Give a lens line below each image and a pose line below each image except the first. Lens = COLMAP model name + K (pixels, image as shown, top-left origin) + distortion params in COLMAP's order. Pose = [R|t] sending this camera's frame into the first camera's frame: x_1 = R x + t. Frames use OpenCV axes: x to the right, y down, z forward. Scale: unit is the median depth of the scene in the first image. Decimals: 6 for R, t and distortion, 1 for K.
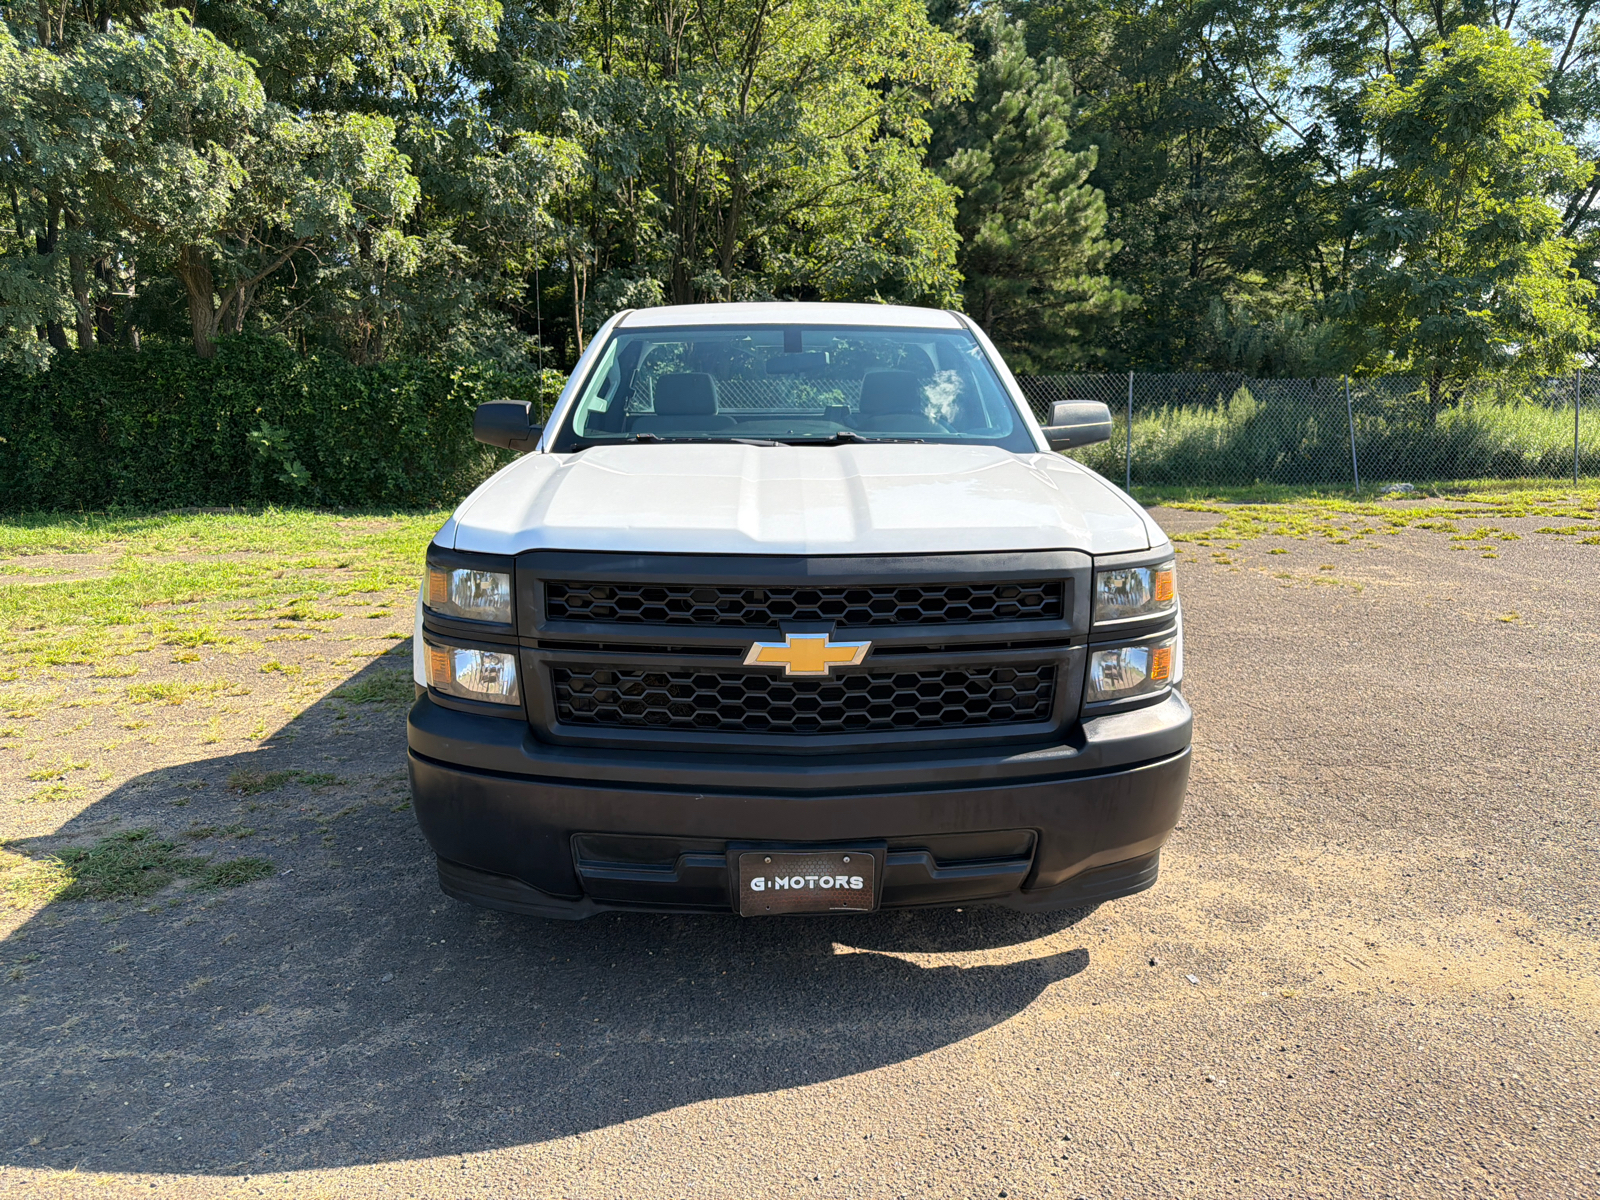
lens RADIAL K [[1130.9, 0, 806.0], [0, 1130.9, 600.2], [0, 0, 1]] dist [0.031004, -0.042986]
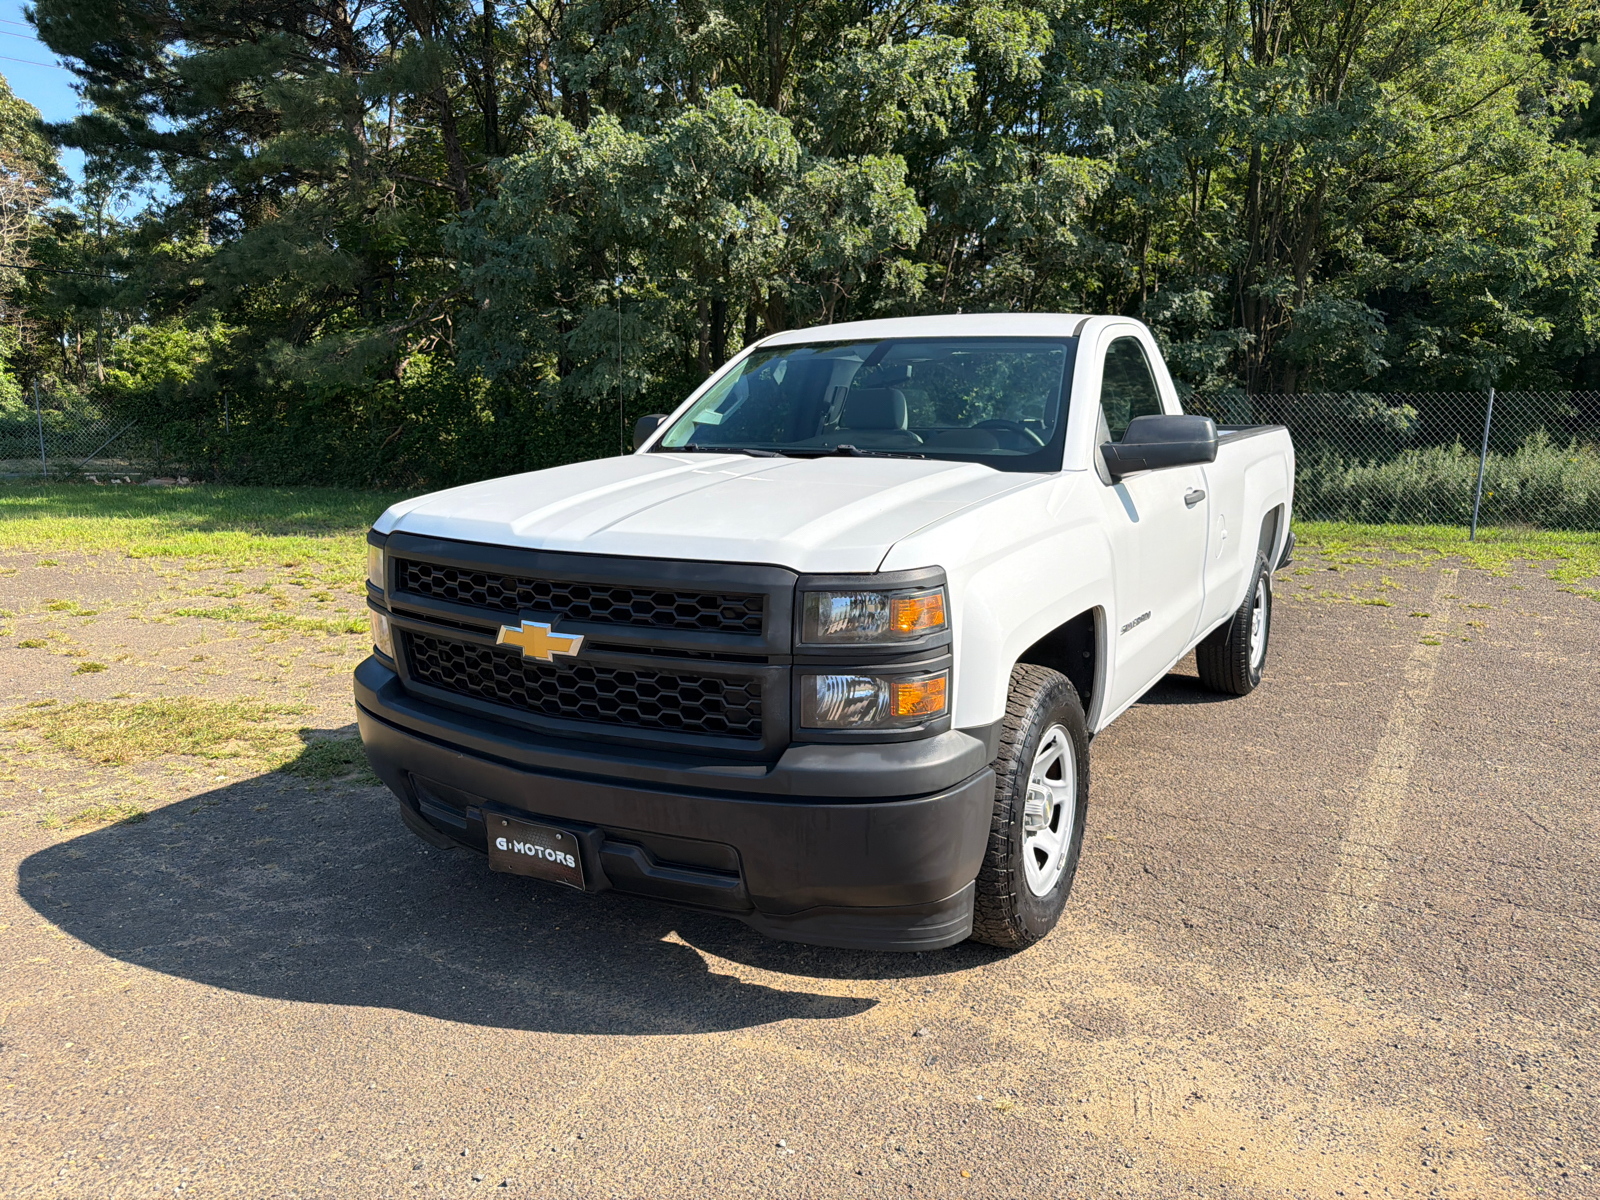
lens RADIAL K [[1130.9, 0, 809.6], [0, 1130.9, 611.1], [0, 0, 1]] dist [0.031004, -0.042986]
pose [[0.847869, 0.096791, -0.521295, 0.209561], [-0.100636, 0.994701, 0.021010, -0.008055], [0.520567, 0.034648, 0.853118, 0.053719]]
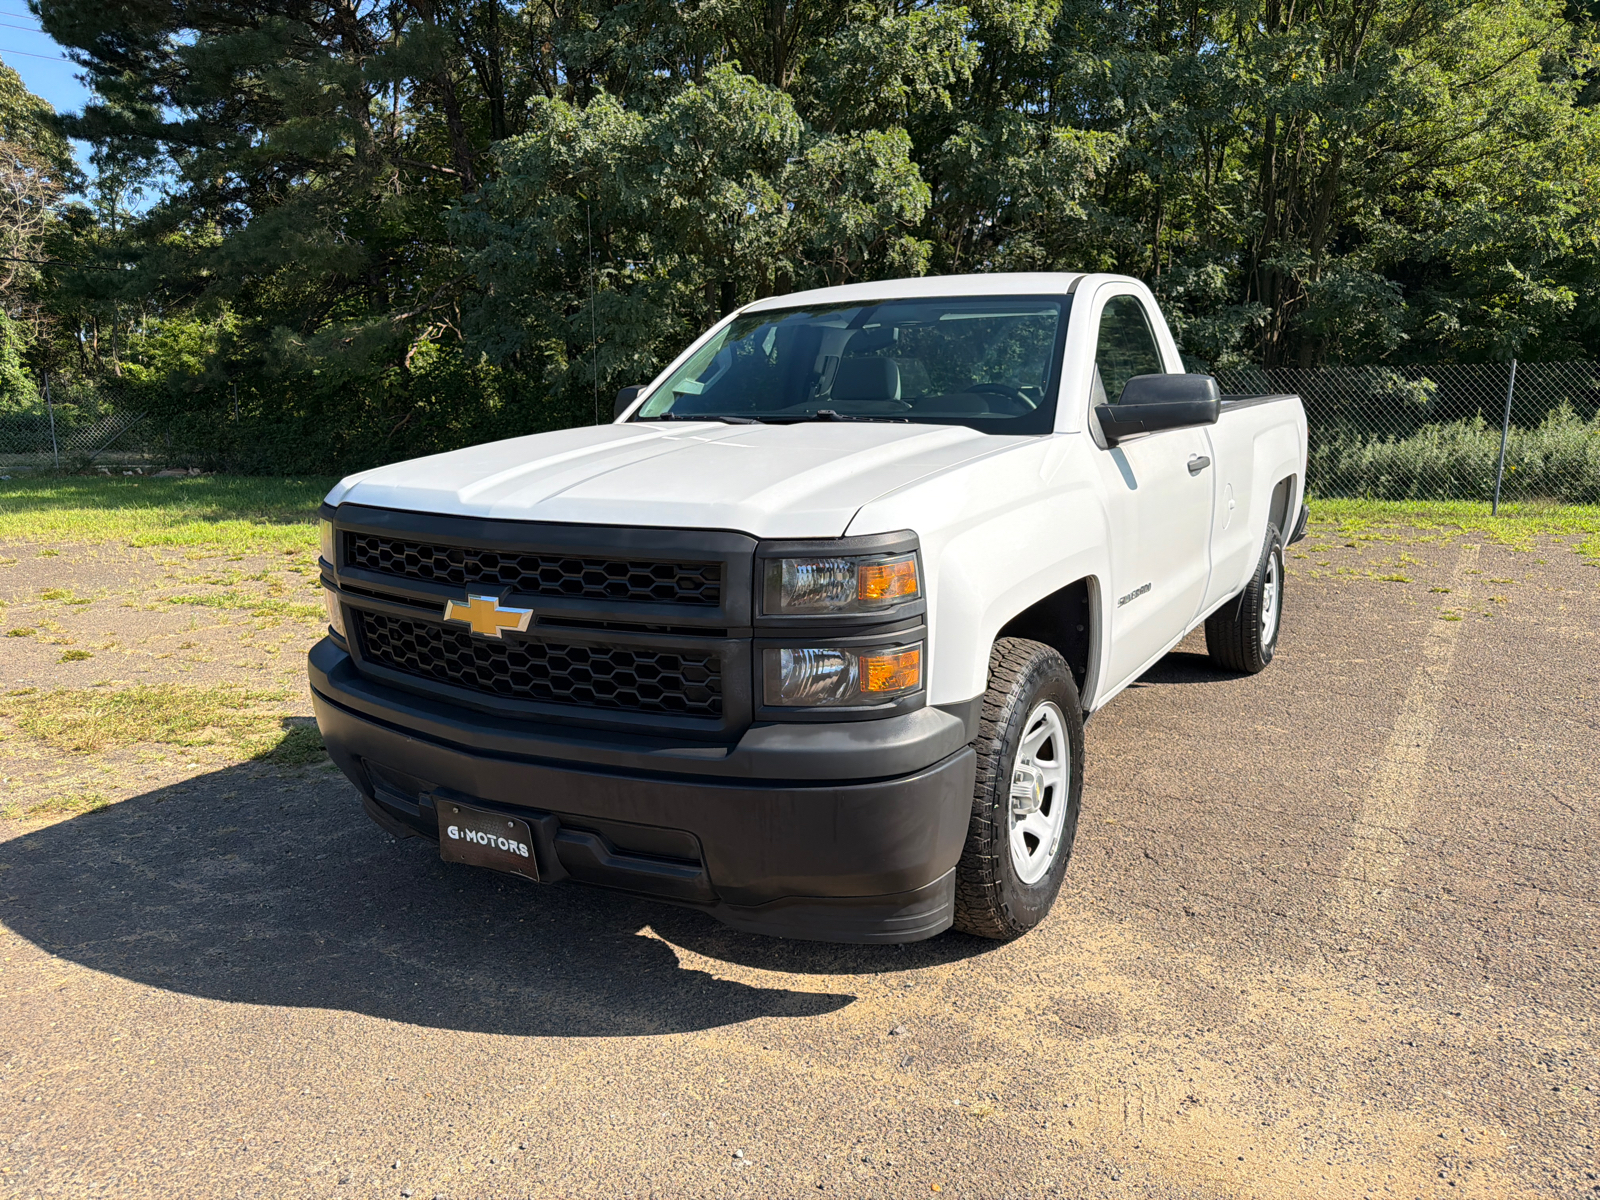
lens RADIAL K [[1130.9, 0, 808.6], [0, 1130.9, 604.8], [0, 0, 1]] dist [0.031004, -0.042986]
pose [[0.840286, 0.091703, -0.534331, 0.210335], [-0.090433, 0.995491, 0.028634, -0.004824], [0.534547, 0.024260, 0.844790, 0.076526]]
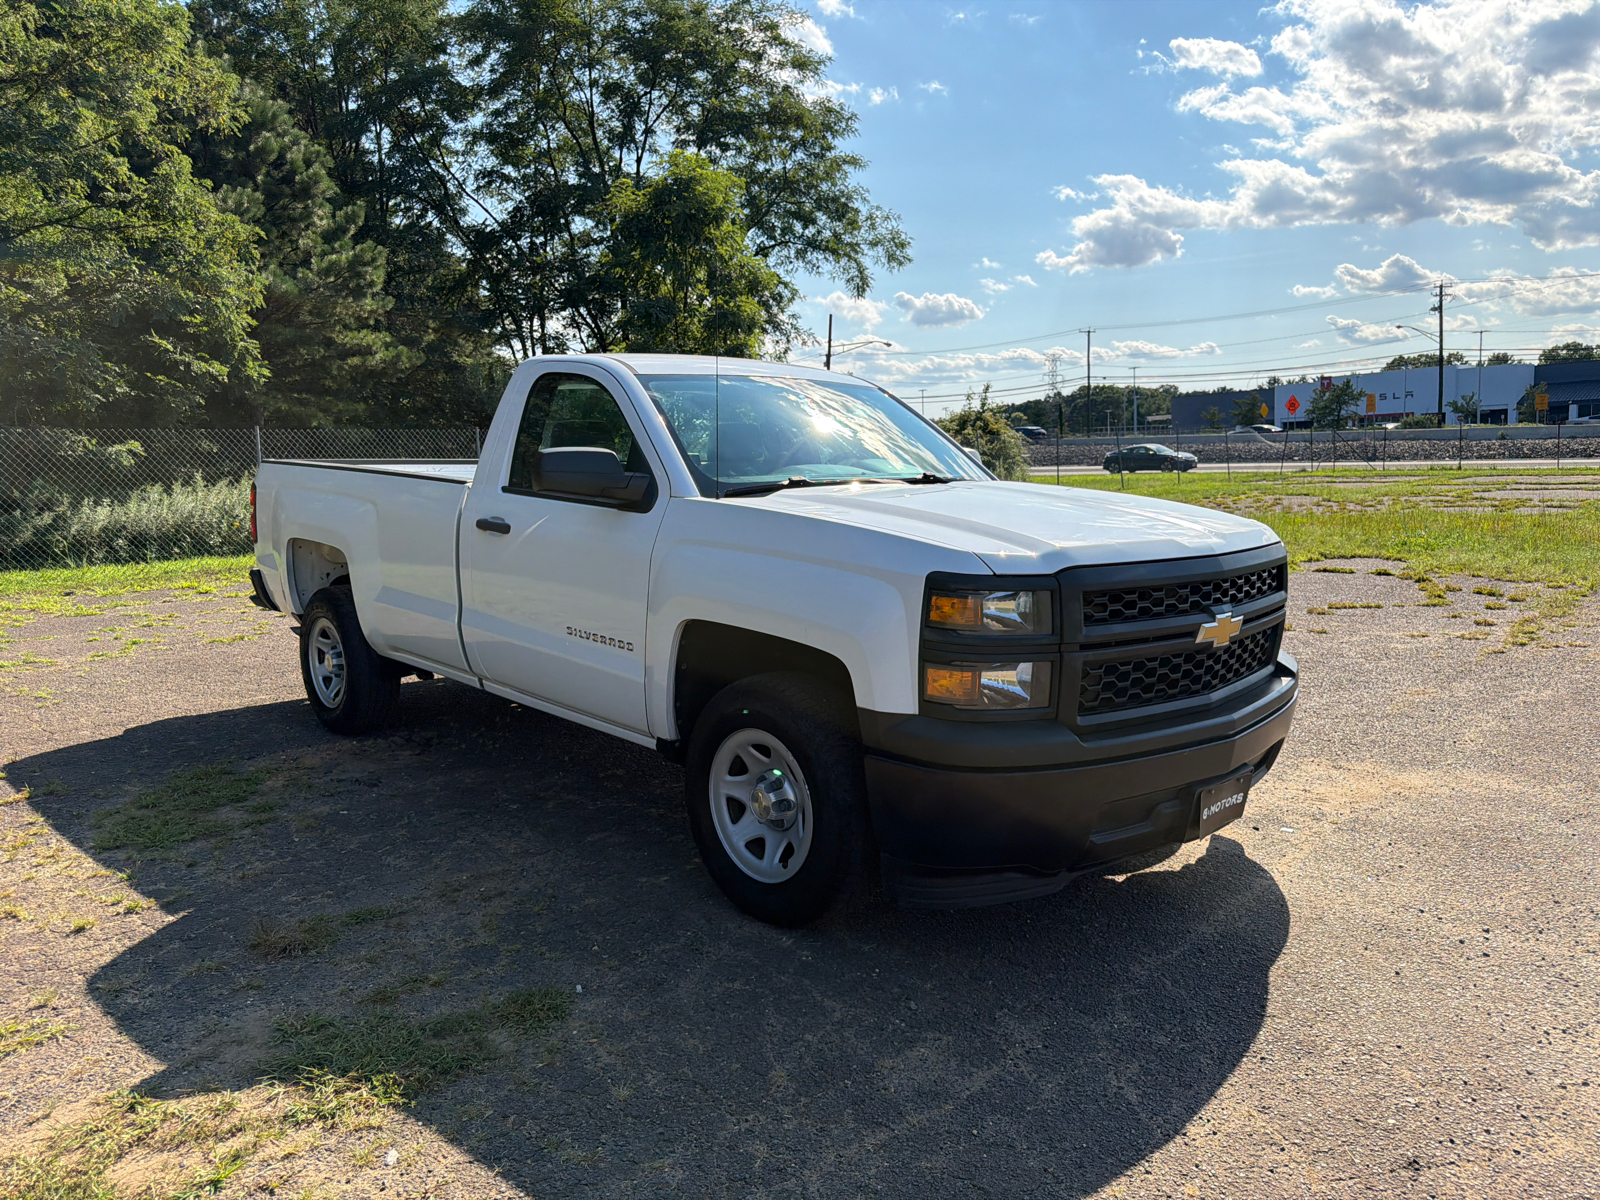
lens RADIAL K [[1130.9, 0, 795.5], [0, 1130.9, 606.0], [0, 0, 1]] dist [0.031004, -0.042986]
pose [[0.747579, -0.090246, 0.658013, -0.330762], [0.120675, 0.992692, -0.000953, -0.010230], [-0.653118, 0.080118, 0.753006, 0.084725]]
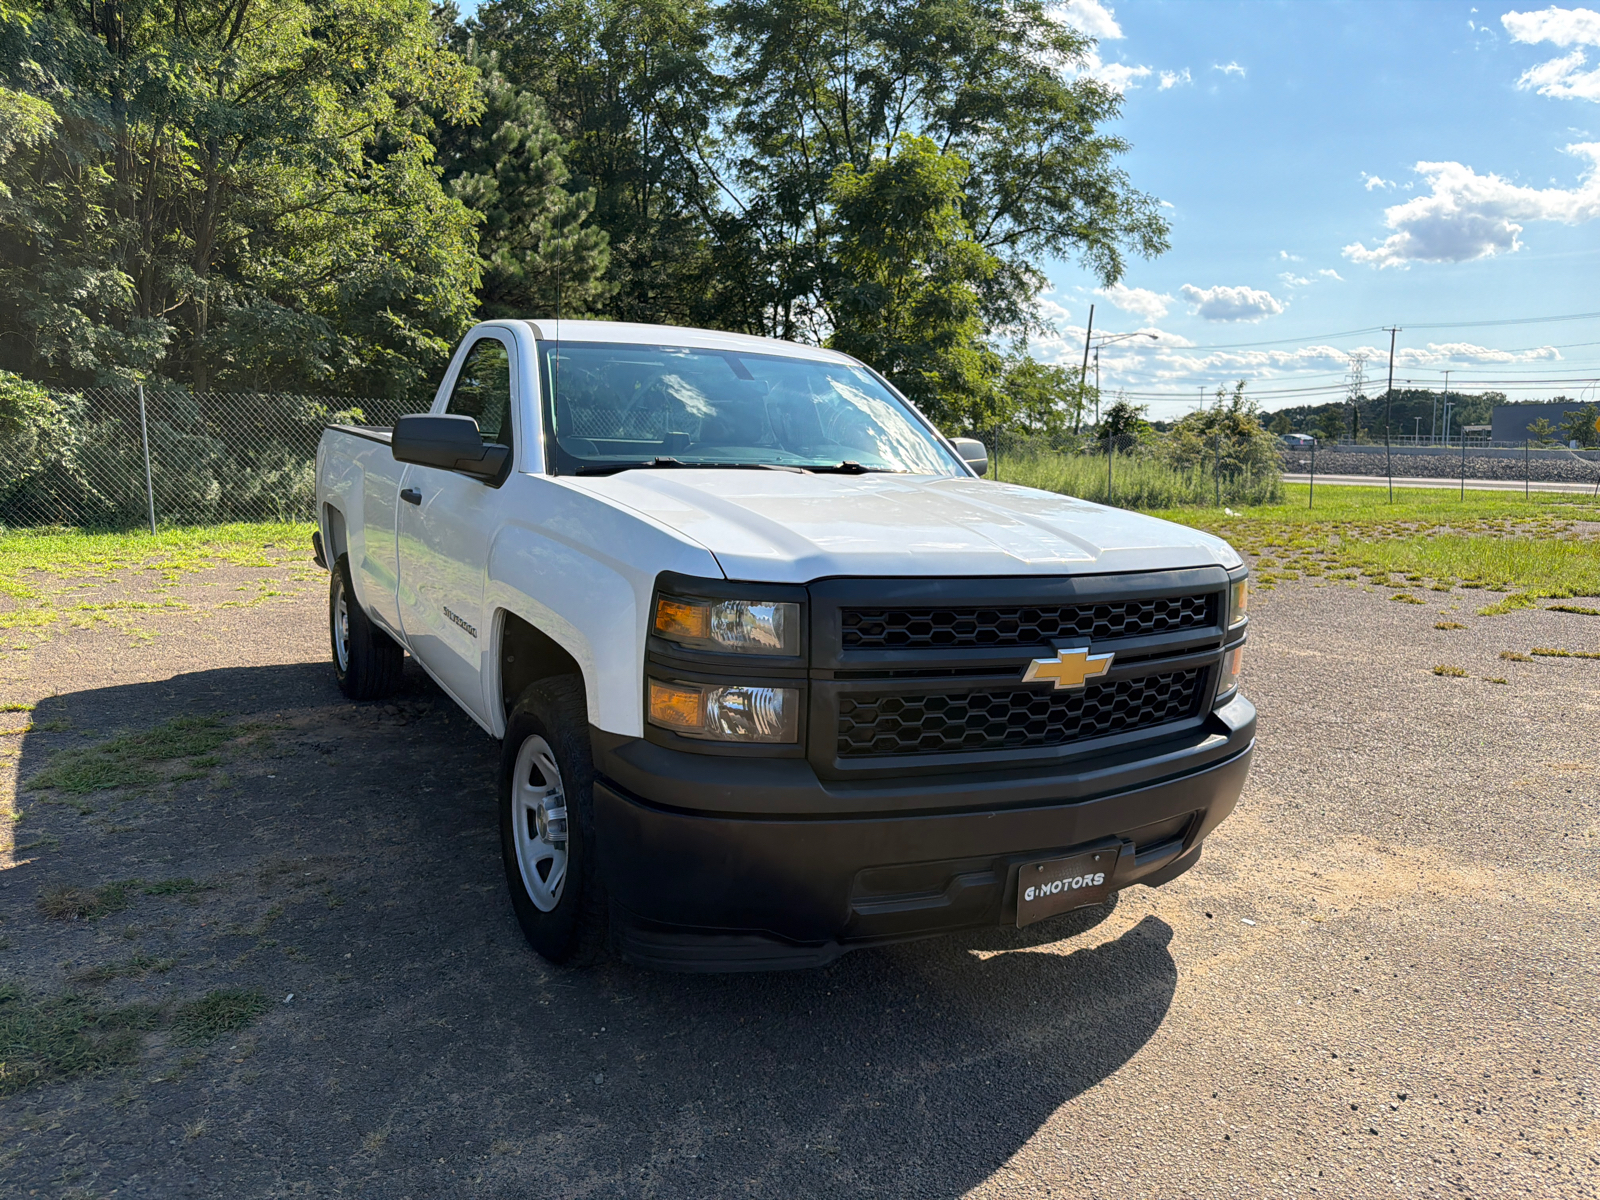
lens RADIAL K [[1130.9, 0, 800.7], [0, 1130.9, 601.3], [0, 0, 1]] dist [0.031004, -0.042986]
pose [[0.877324, -0.033238, 0.478746, -0.194135], [0.046625, 0.998783, -0.016098, -0.002595], [-0.477628, 0.036445, 0.877806, 0.048152]]
